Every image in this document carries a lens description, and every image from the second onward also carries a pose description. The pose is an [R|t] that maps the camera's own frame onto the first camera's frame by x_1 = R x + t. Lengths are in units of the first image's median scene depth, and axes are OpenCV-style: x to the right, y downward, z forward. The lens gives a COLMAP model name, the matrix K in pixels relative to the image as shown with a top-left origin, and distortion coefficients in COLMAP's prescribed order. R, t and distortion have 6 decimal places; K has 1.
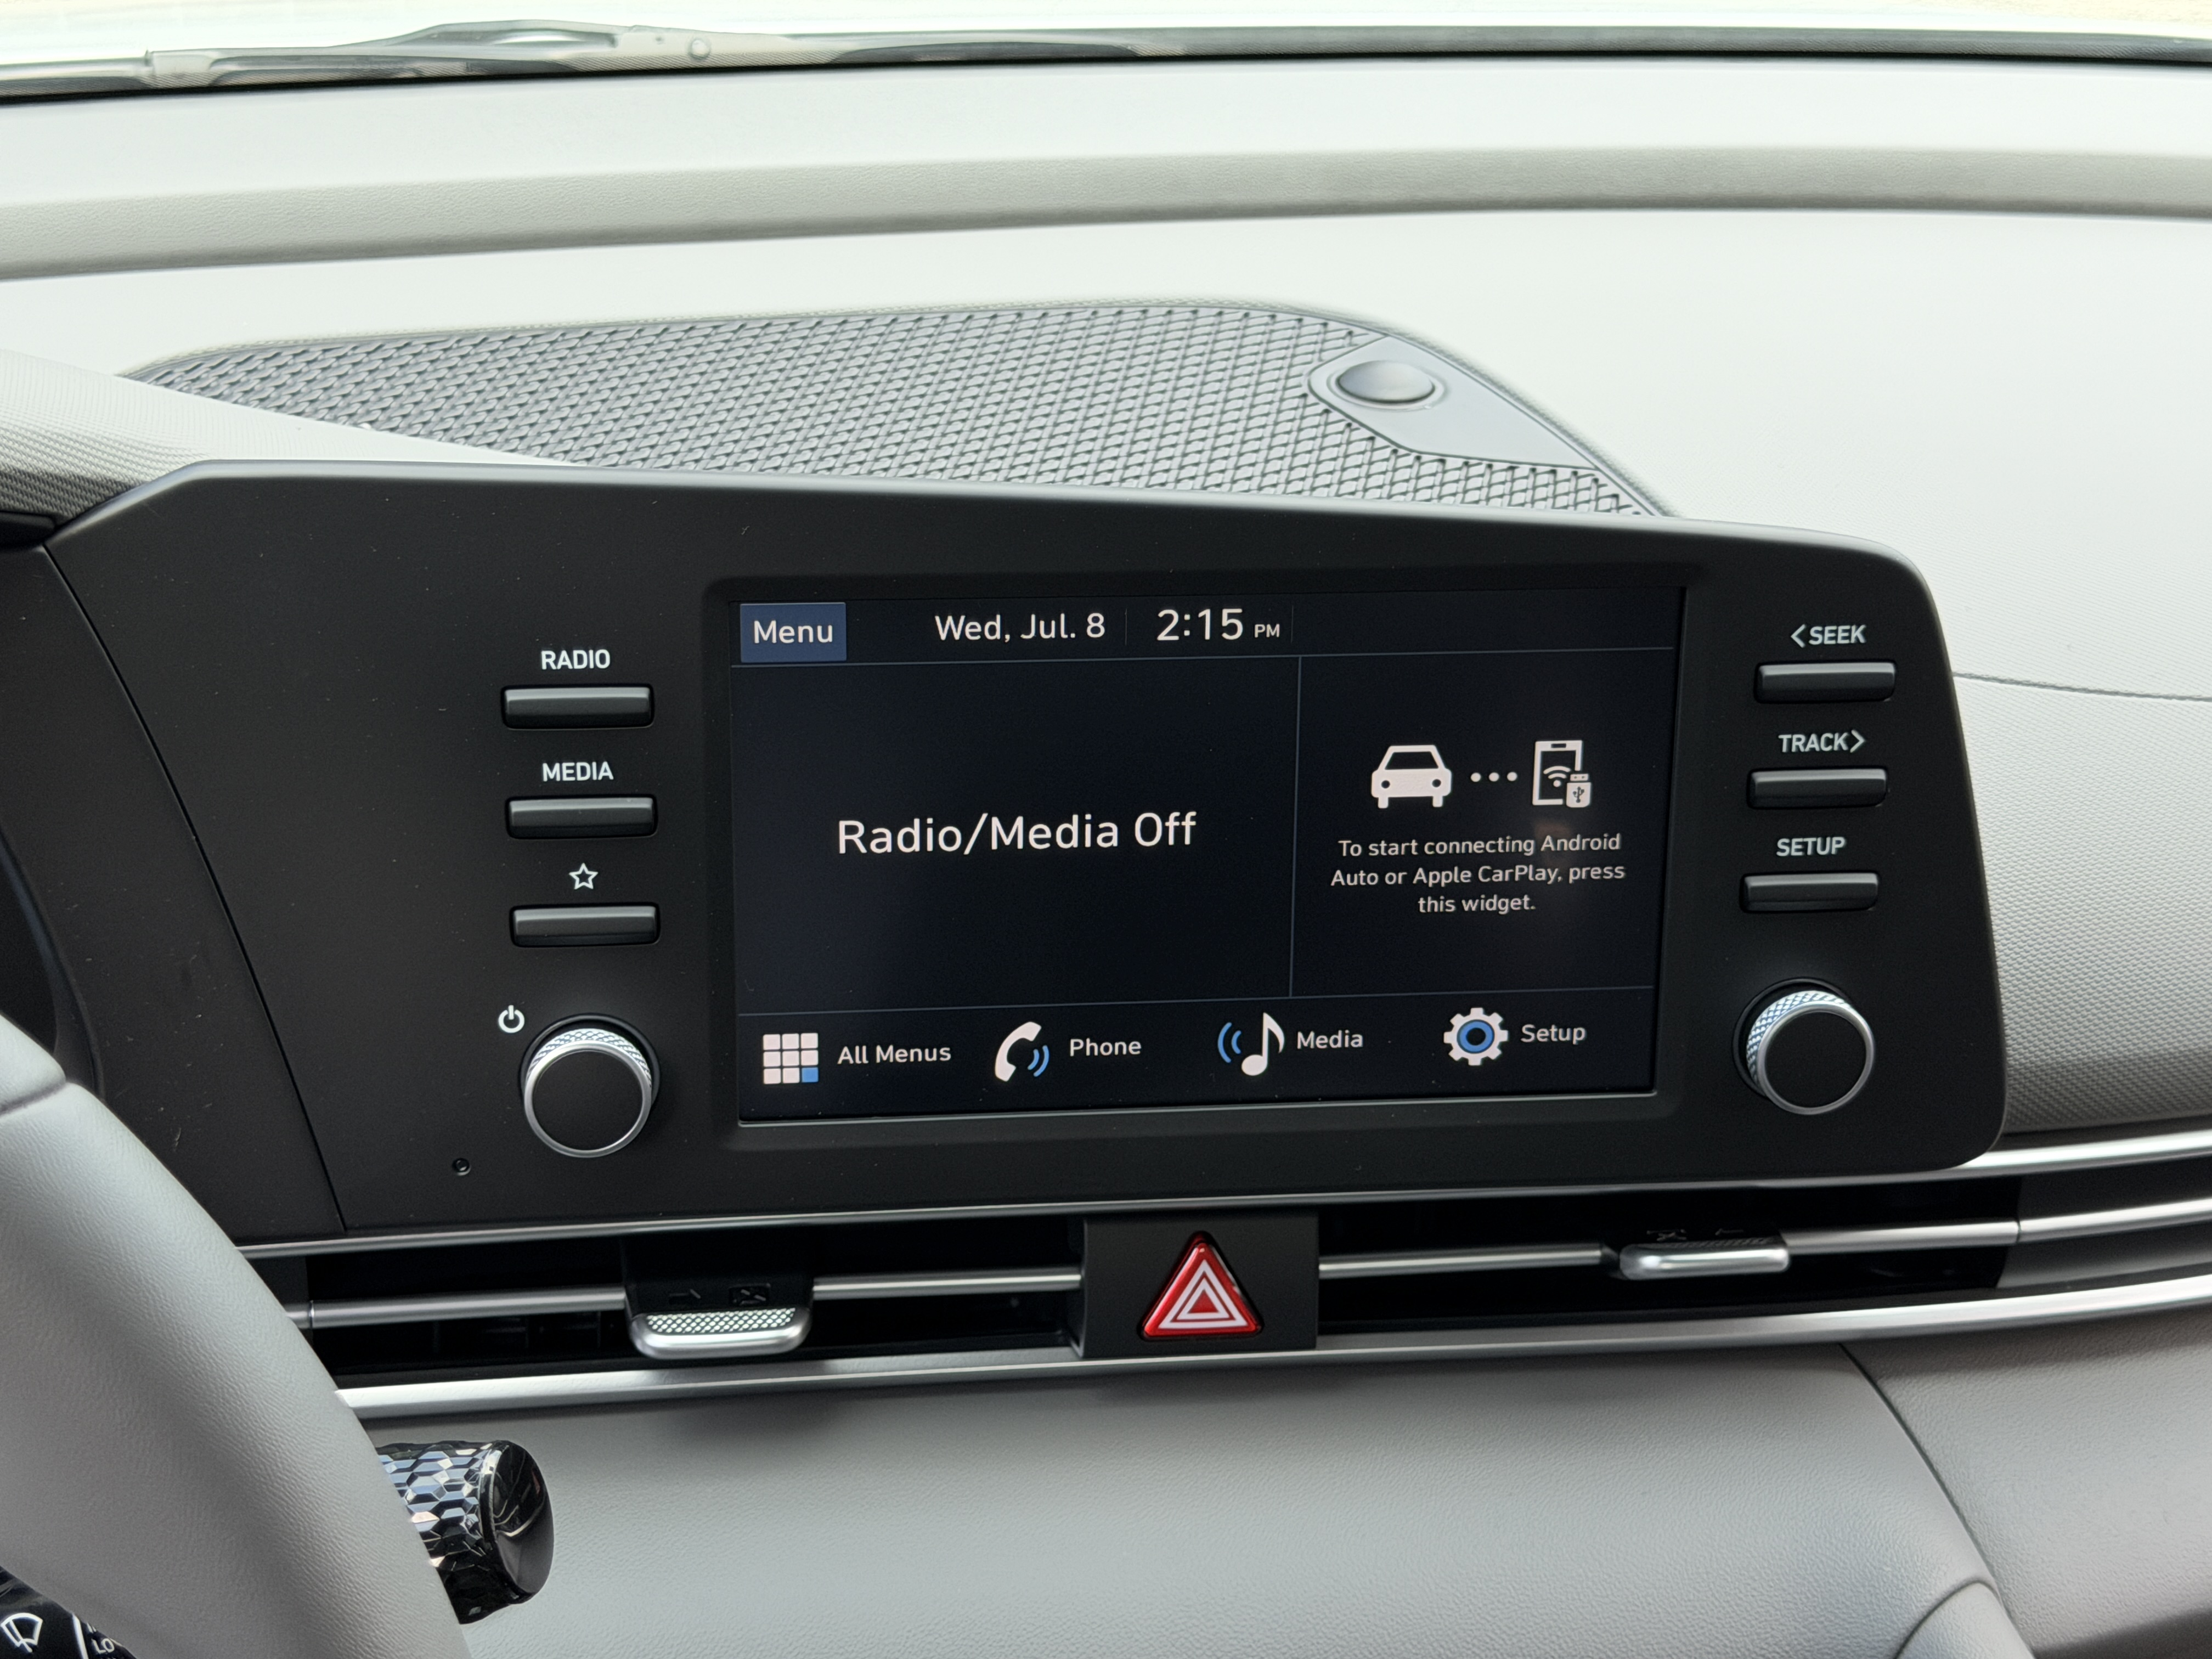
lens RADIAL K [[3470.2, 0, 1104.0], [0, 3470.2, 874.3], [0, 0, 1]] dist [0.146475, 0.000000]
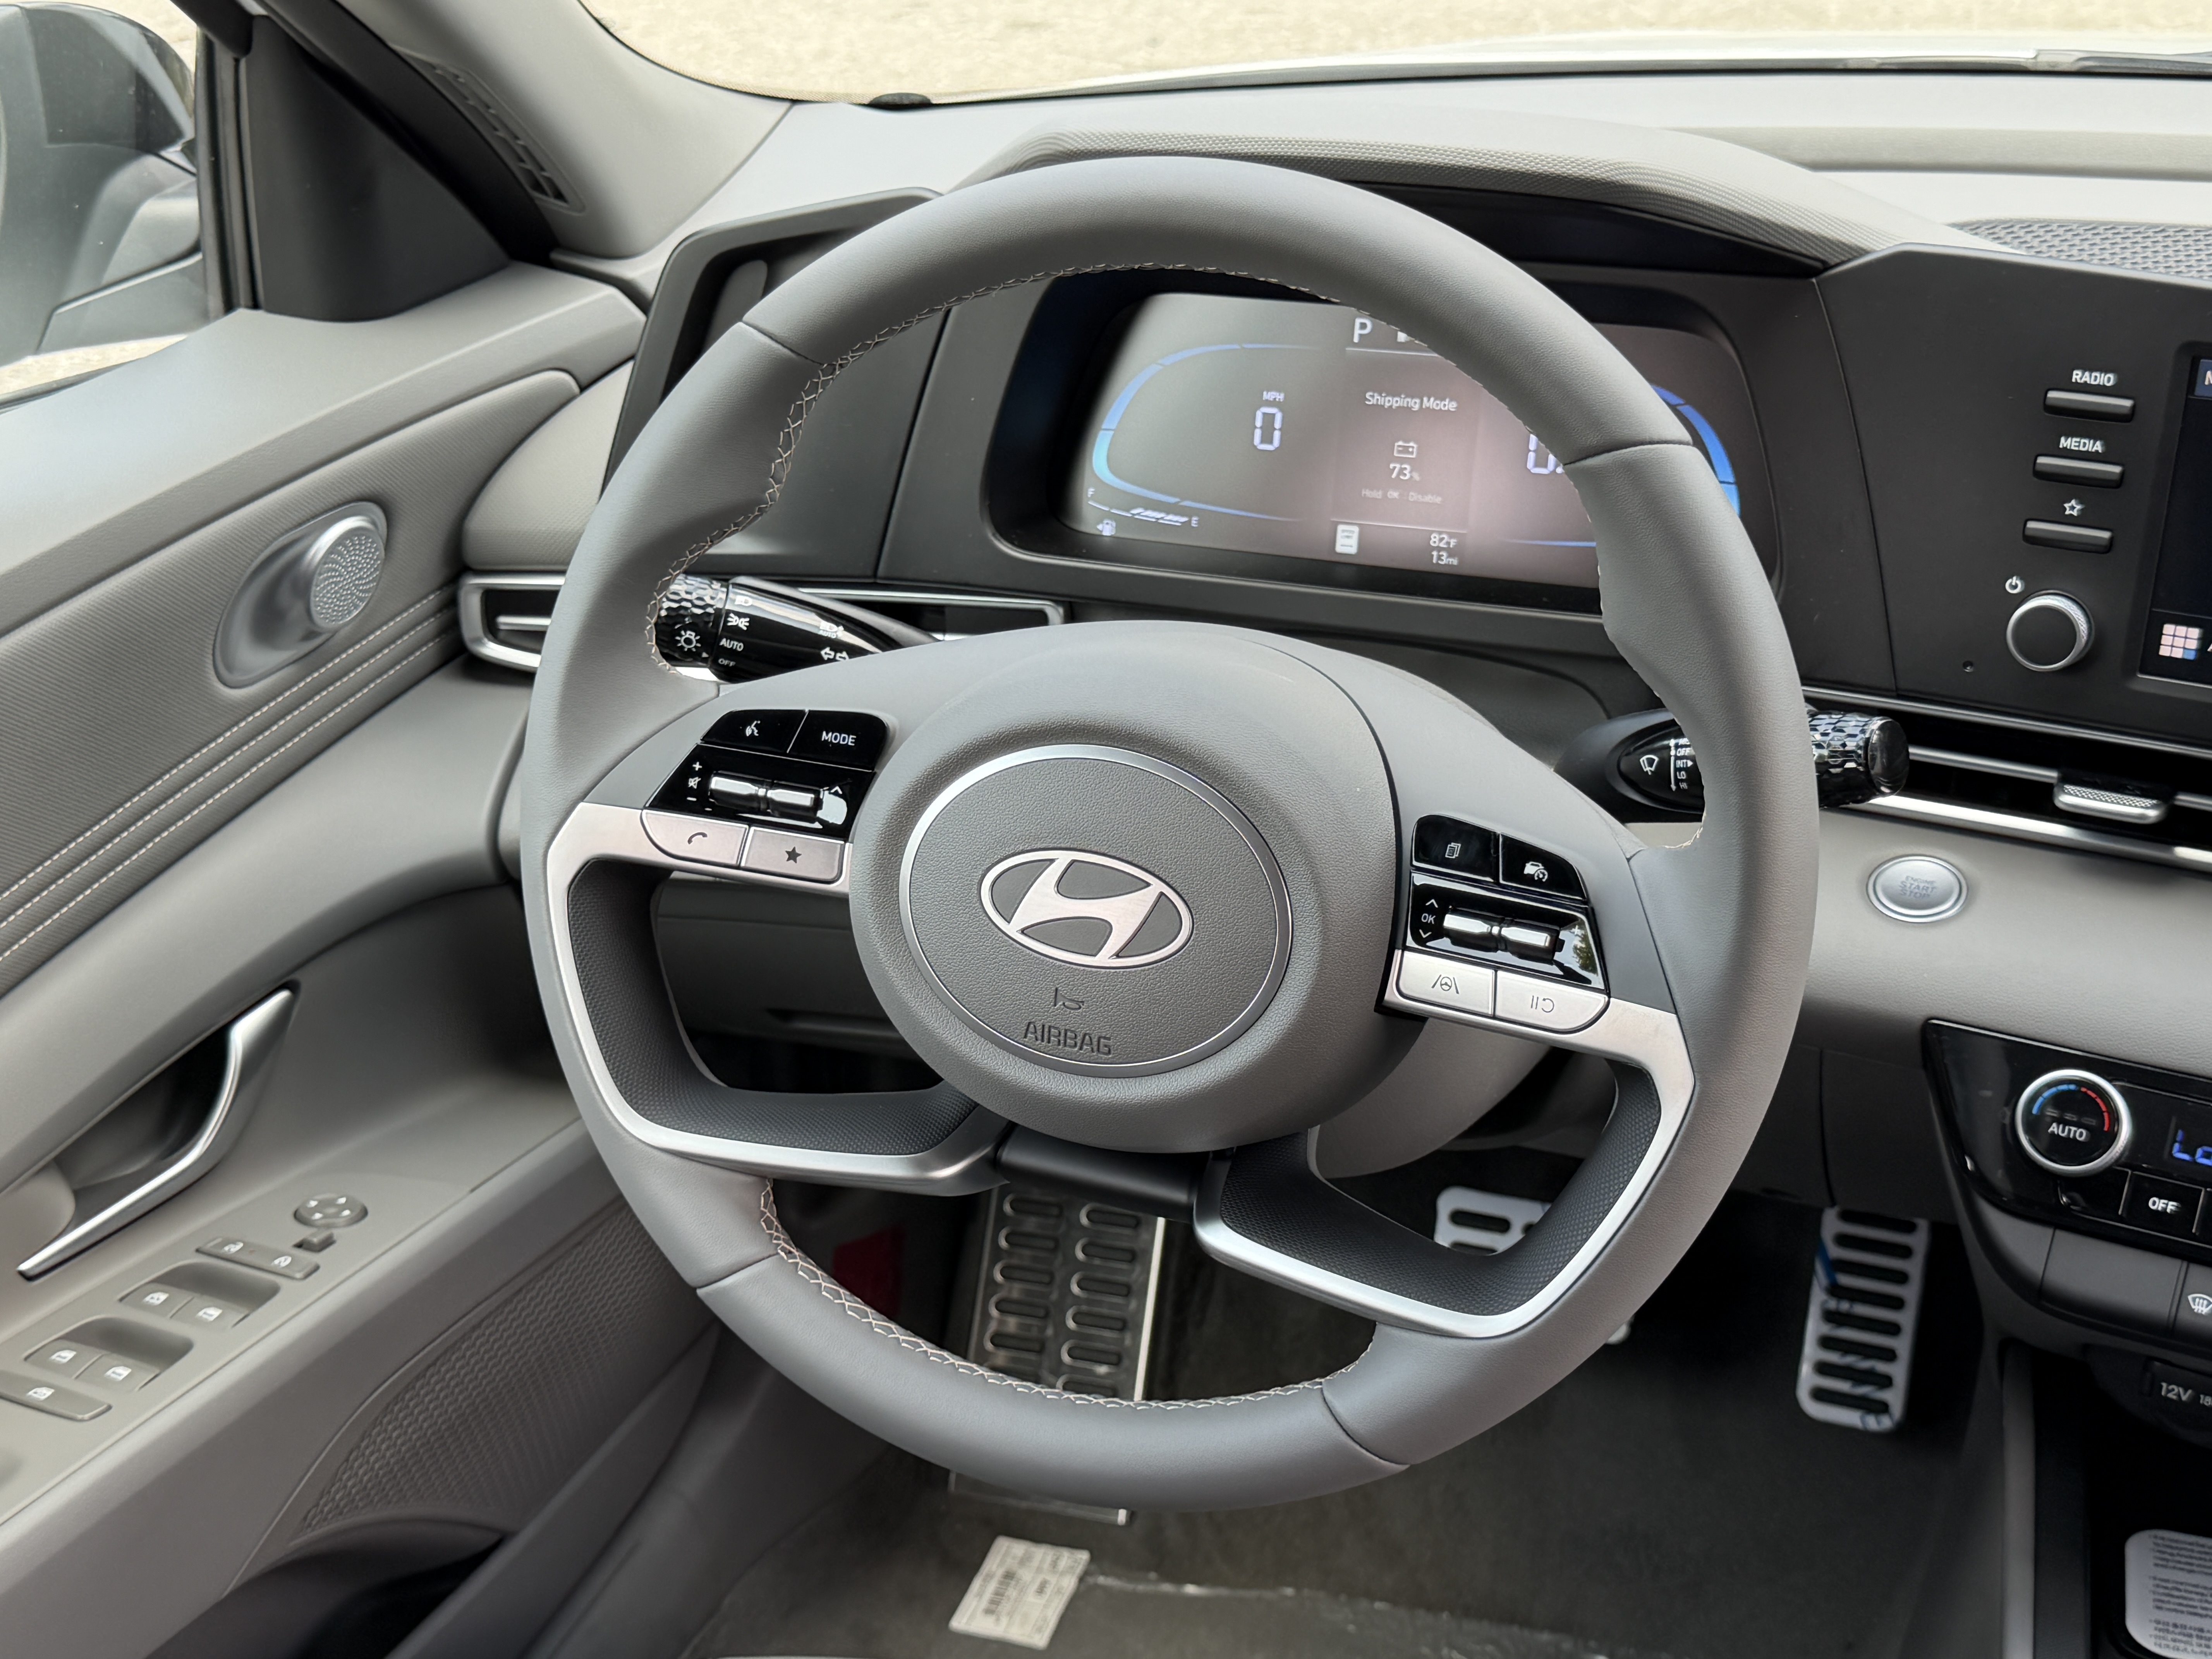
lens RADIAL K [[2867.4, 0, 1097.3], [0, 2867.4, 846.2], [0, 0, 1]] dist [0.090998, 0.000000]
pose [[0.797164, 0.218630, -0.562787, 0.297228], [-0.210487, 0.974290, 0.080344, 0.143840], [0.565884, 0.054412, 0.822688, -0.427551]]
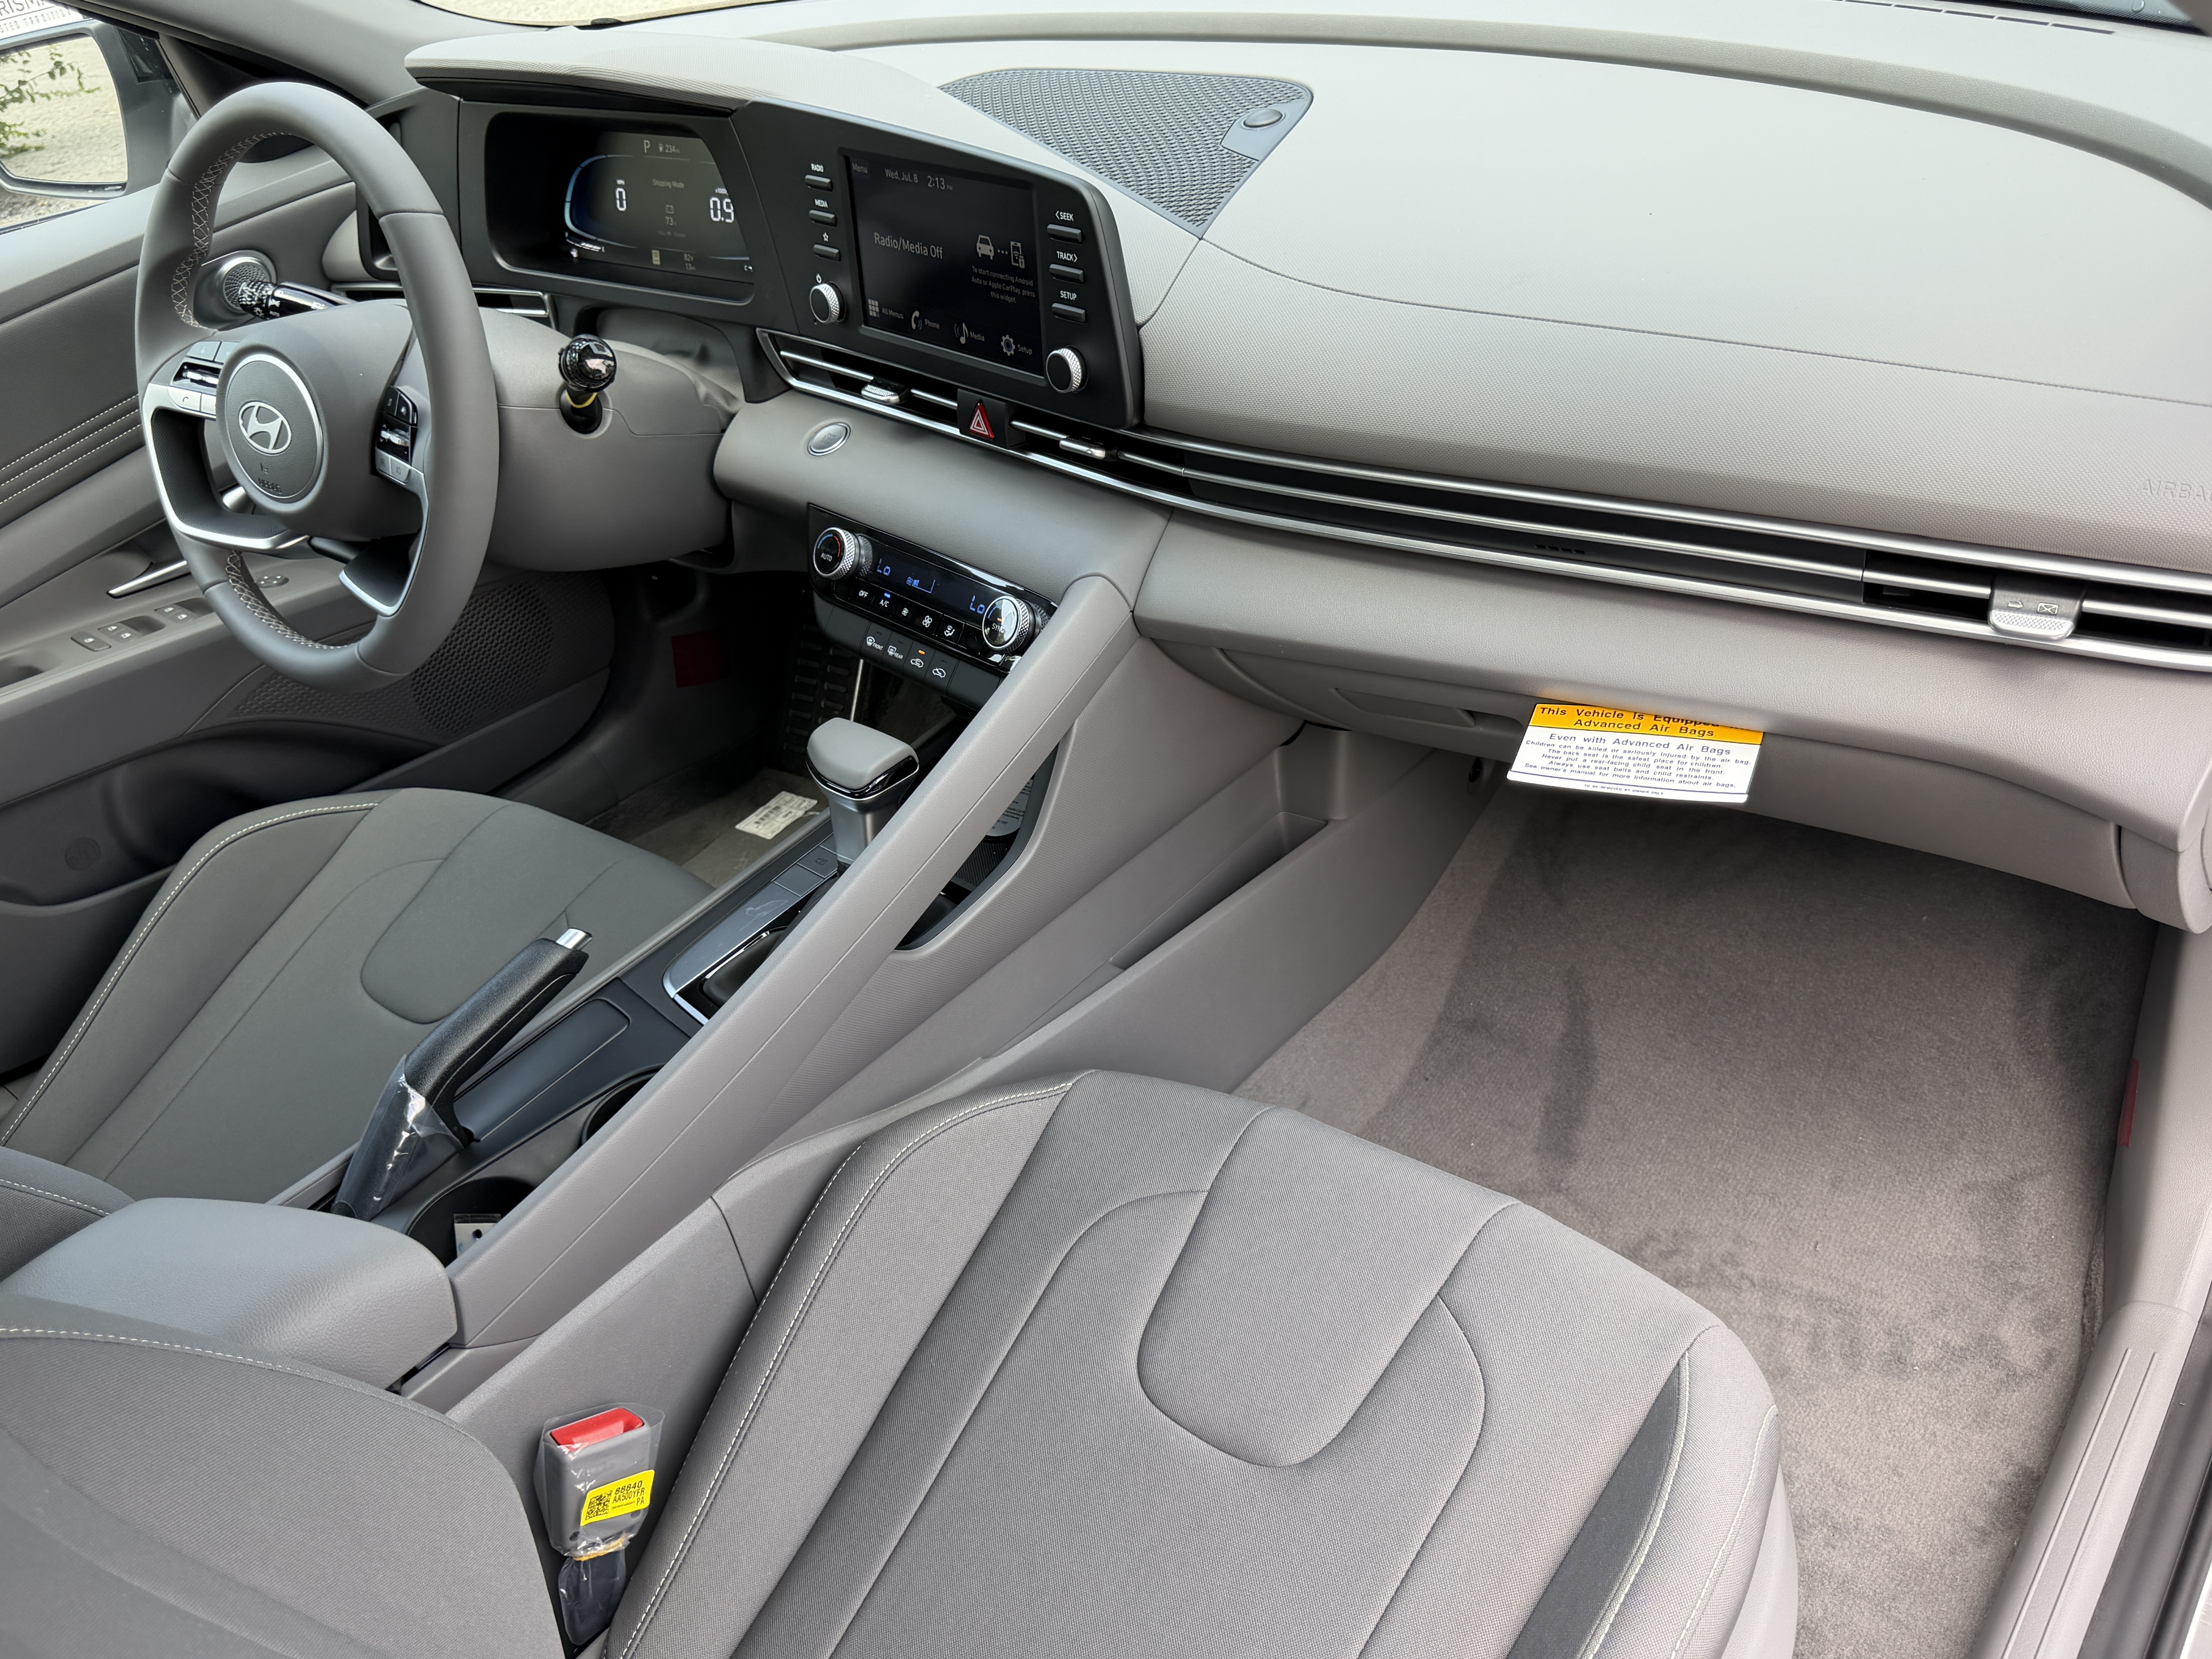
lens RADIAL K [[1870.2, 0, 1098.5], [0, 1870.2, 857.1], [0, 0, 1]] dist [0.076522, -0.039494]
pose [[0.565496, 0.382425, -0.730730, 1.521794], [-0.186915, 0.922372, 0.338071, -0.109776], [0.803292, -0.054593, 0.593079, 0.077960]]
